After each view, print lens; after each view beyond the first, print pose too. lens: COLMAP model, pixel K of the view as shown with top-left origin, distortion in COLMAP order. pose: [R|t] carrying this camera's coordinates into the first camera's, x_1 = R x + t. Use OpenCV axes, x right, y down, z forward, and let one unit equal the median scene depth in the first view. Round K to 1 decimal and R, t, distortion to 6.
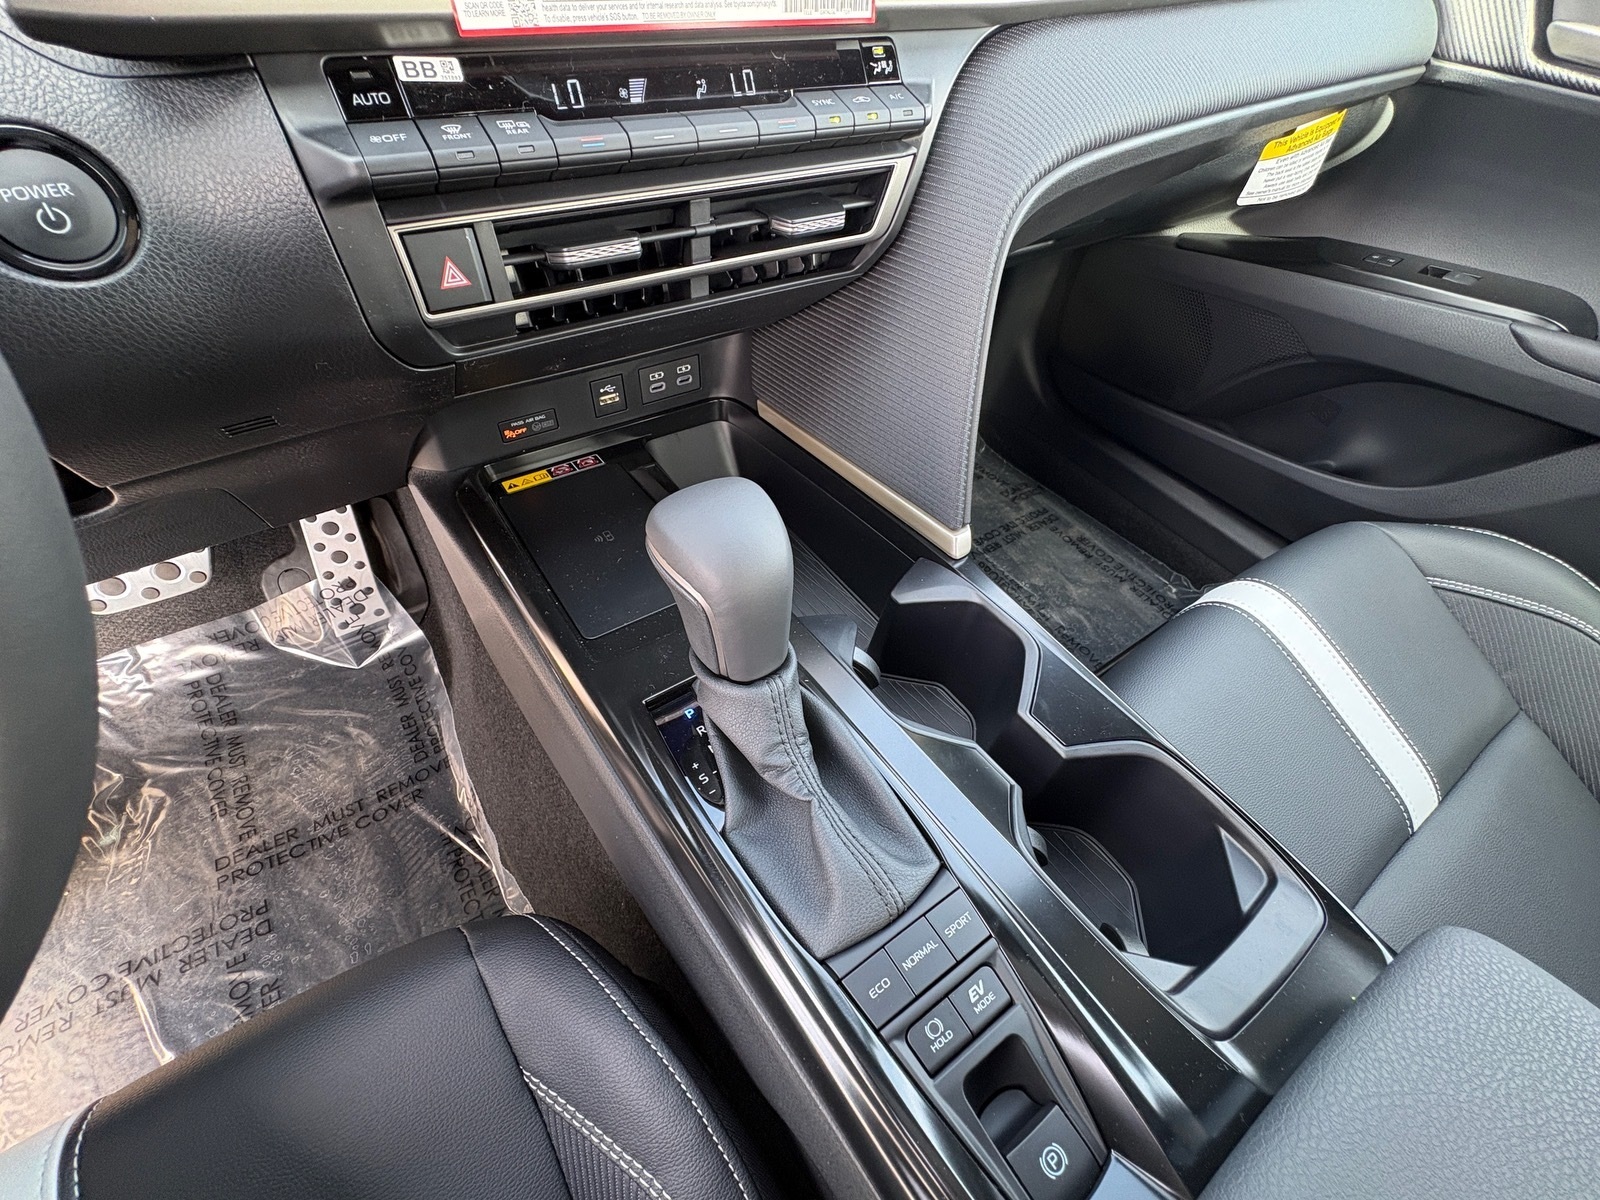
lens RADIAL K [[660.6, 0, 800.0], [0, 660.6, 600.0], [0, 0, 1]] dist [0.000852, 0.000247]
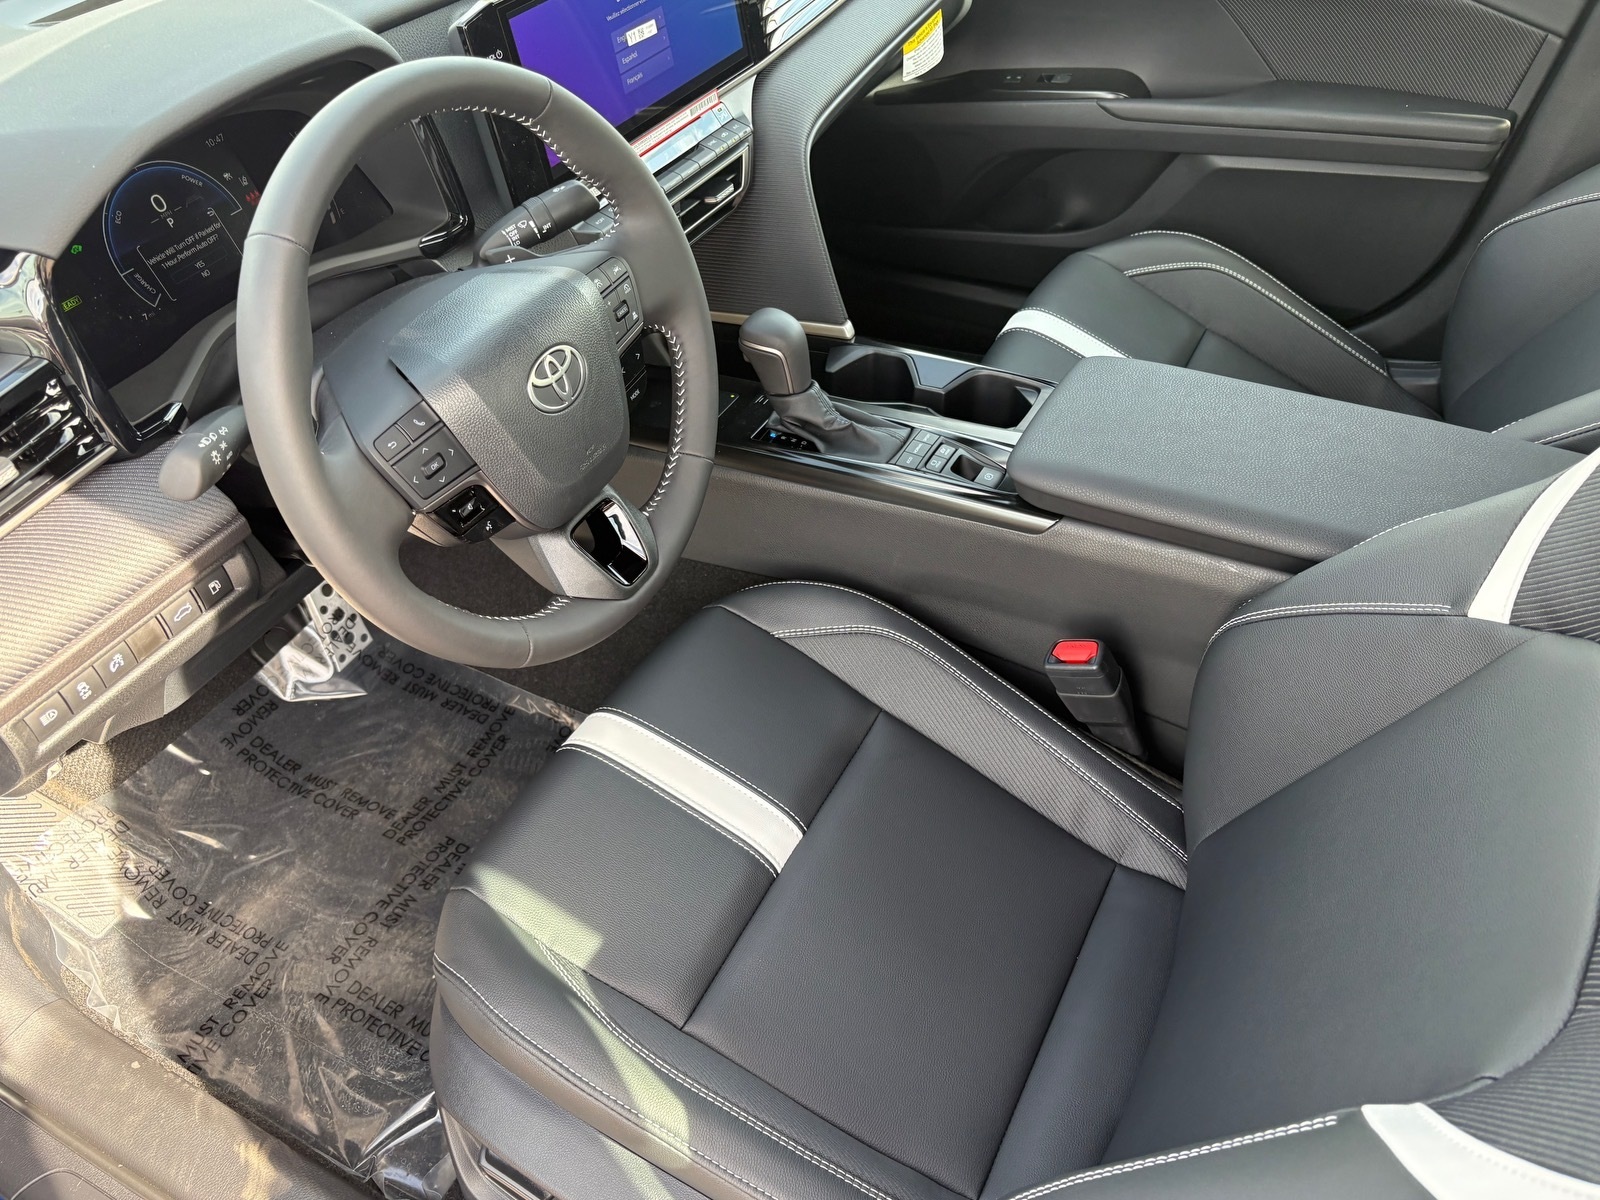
lens RADIAL K [[1257.9, 0, 798.9], [0, 1257.9, 595.9], [0, 0, 1]] dist [0.015707, -0.005714]
pose [[0.879192, -0.391122, 0.272112, -0.757532], [0.419705, 0.906070, -0.053718, 0.486270], [-0.225542, 0.161435, 0.960765, -1.474626]]
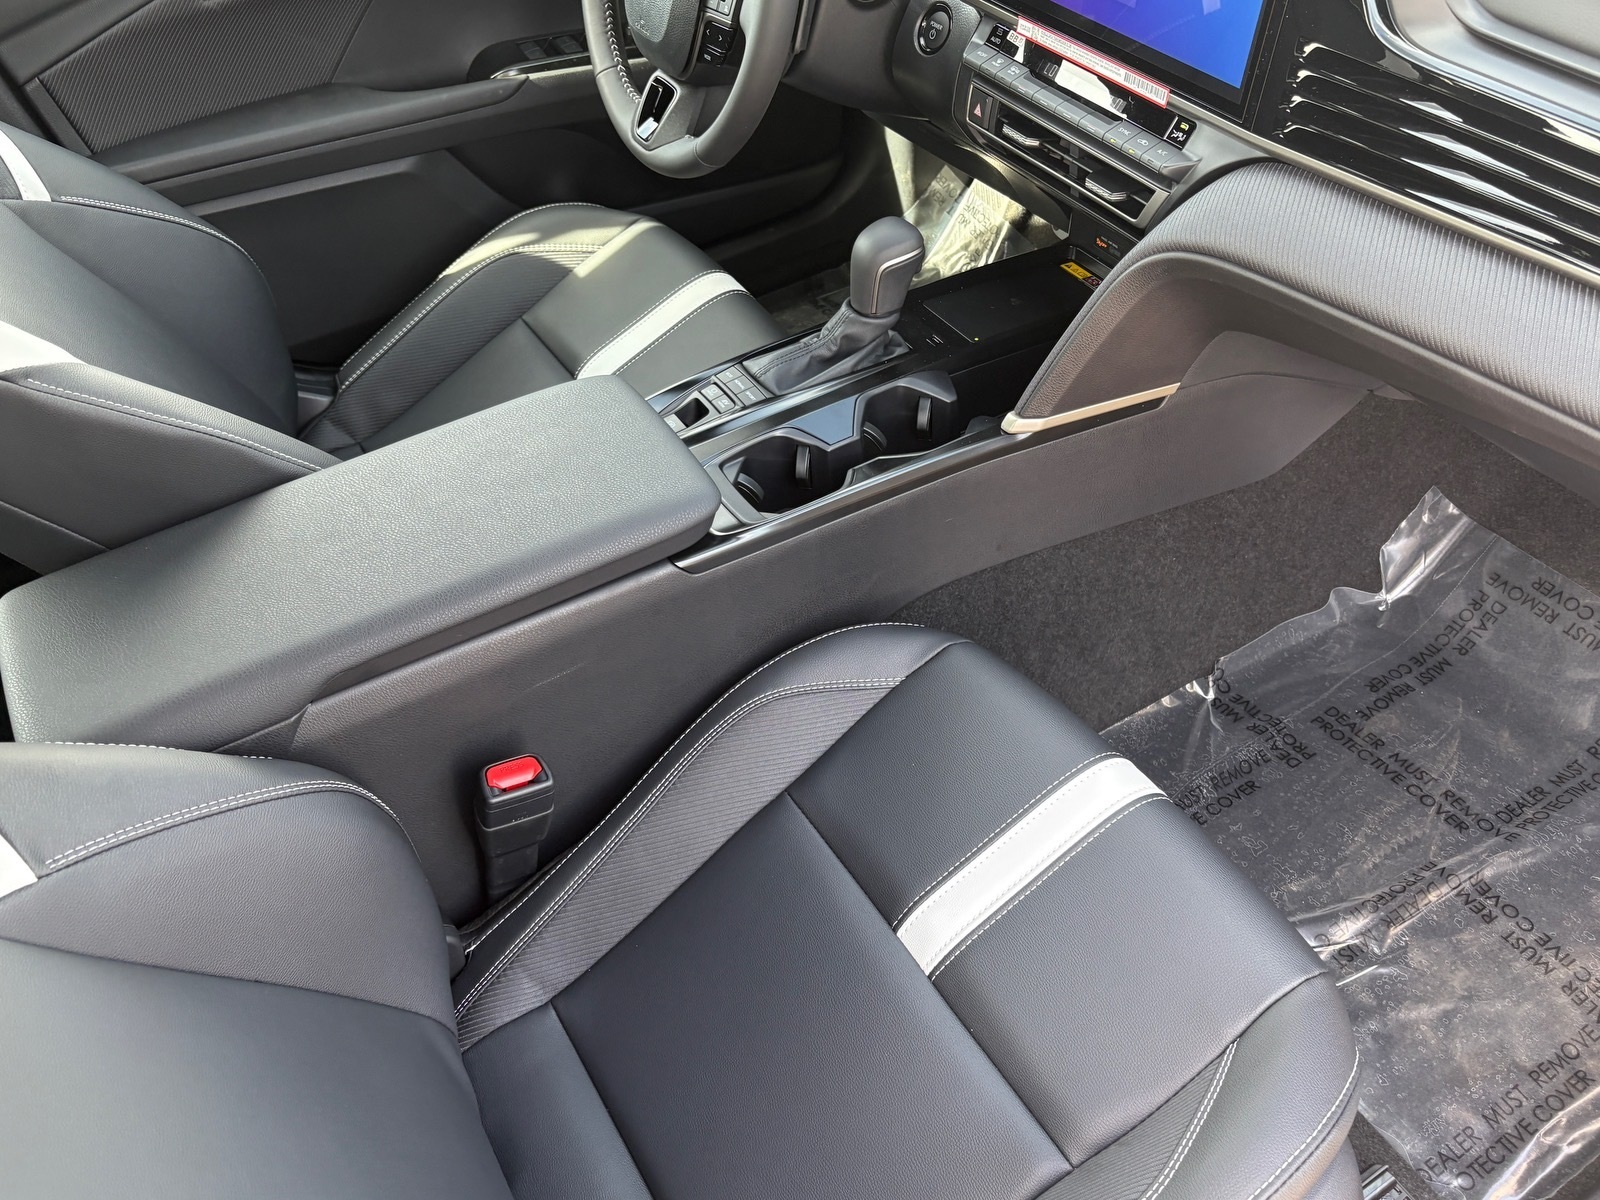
lens RADIAL K [[1296.8, 0, 800.0], [0, 1296.8, 600.0], [0, 0, 1]] dist [0.035064, -0.040292]
pose [[-0.076745, 0.654152, -0.752459, 1.796095], [-0.700137, 0.501958, 0.507787, -0.684397], [0.709872, 0.565795, 0.419473, -0.143440]]
